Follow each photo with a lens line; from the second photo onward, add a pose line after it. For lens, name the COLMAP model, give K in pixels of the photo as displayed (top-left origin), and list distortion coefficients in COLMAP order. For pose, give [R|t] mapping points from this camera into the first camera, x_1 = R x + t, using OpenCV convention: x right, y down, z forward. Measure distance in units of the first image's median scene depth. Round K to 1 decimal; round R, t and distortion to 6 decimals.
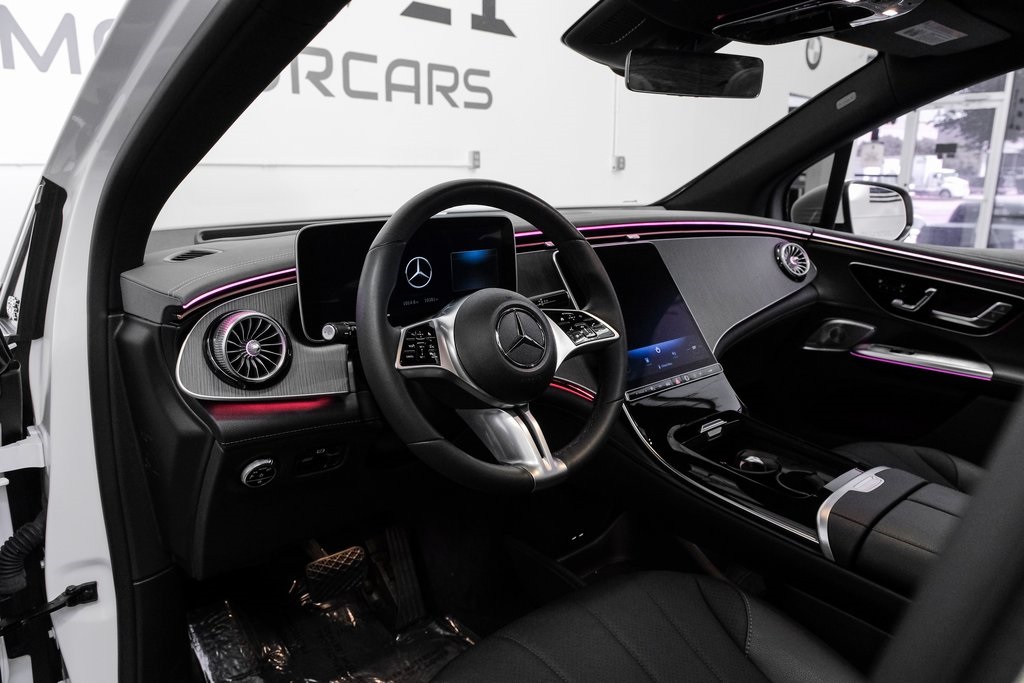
lens RADIAL K [[704.4, 0, 508.8], [0, 704.4, 333.9], [0, 0, 1]] dist [-0.022395, 0.005526]
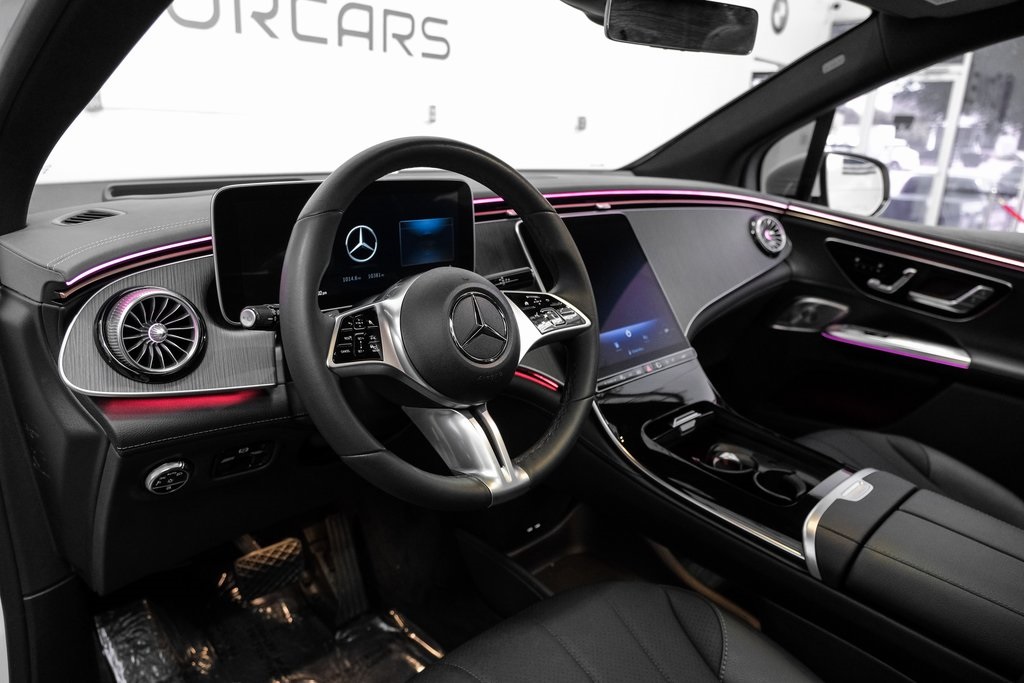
lens RADIAL K [[704.4, 0, 503.9], [0, 704.4, 333.7], [0, 0, 1]] dist [-0.022395, 0.005526]
pose [[0.998022, 0.019490, 0.059765, -0.003056], [-0.022929, 0.998087, 0.057411, -0.028333], [-0.058532, -0.058668, 0.996560, 0.116417]]
